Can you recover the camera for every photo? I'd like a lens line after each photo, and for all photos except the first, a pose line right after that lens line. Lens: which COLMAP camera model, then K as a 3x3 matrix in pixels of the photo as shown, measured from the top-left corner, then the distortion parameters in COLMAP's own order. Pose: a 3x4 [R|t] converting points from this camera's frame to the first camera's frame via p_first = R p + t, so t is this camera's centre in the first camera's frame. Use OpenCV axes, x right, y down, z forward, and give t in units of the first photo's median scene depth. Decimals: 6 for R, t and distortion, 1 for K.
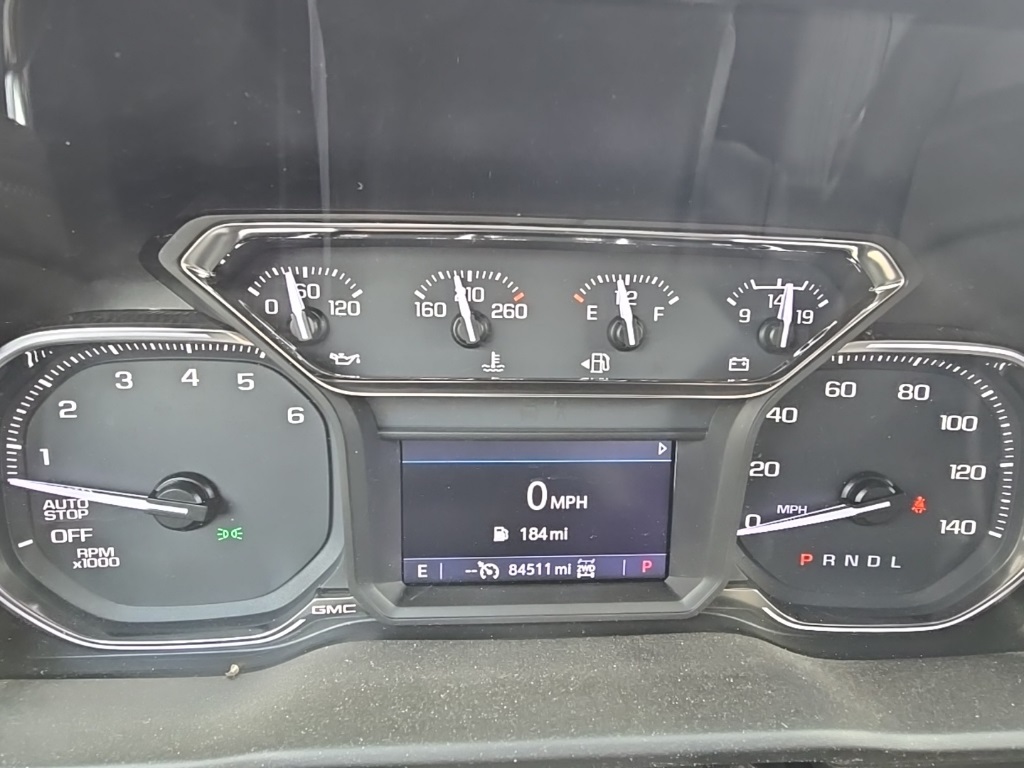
lens RADIAL K [[602.9, 0, 512.7], [0, 602.9, 391.6], [0, 0, 1]] dist [0.000947, 0.002226]
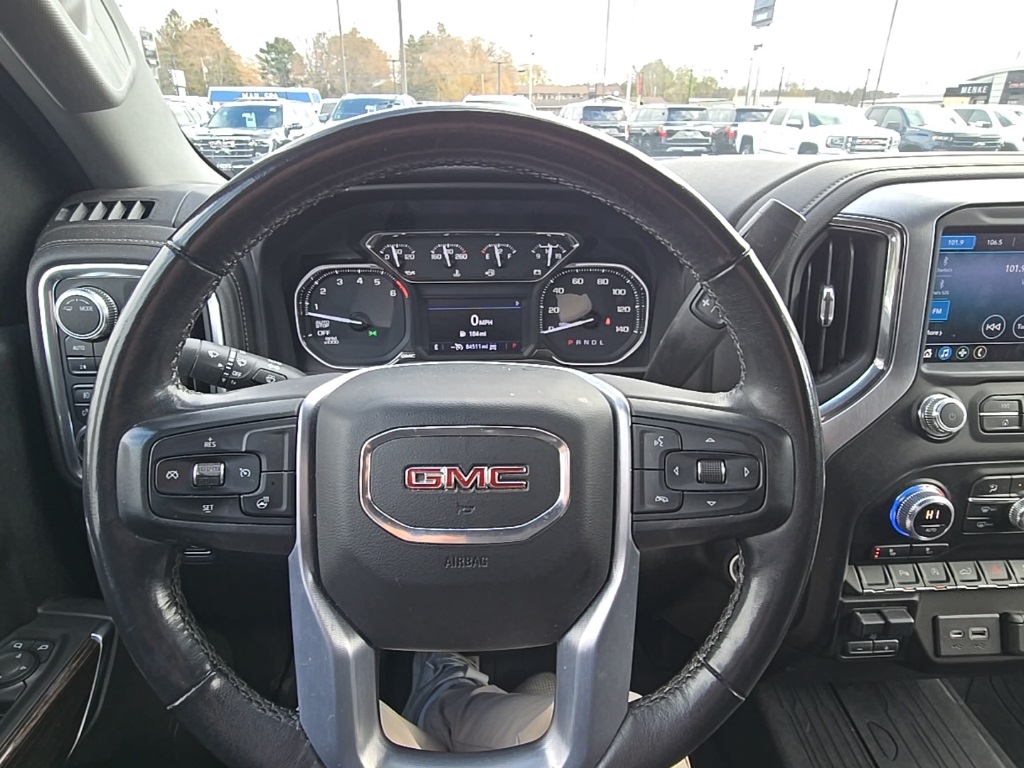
lens RADIAL K [[602.9, 0, 512.7], [0, 602.9, 391.6], [0, 0, 1]] dist [0.000947, 0.002226]
pose [[0.999672, -0.021318, -0.014210, 0.281858], [0.022444, 0.996179, 0.084408, 0.297908], [0.012356, -0.084699, 0.996330, -2.110906]]
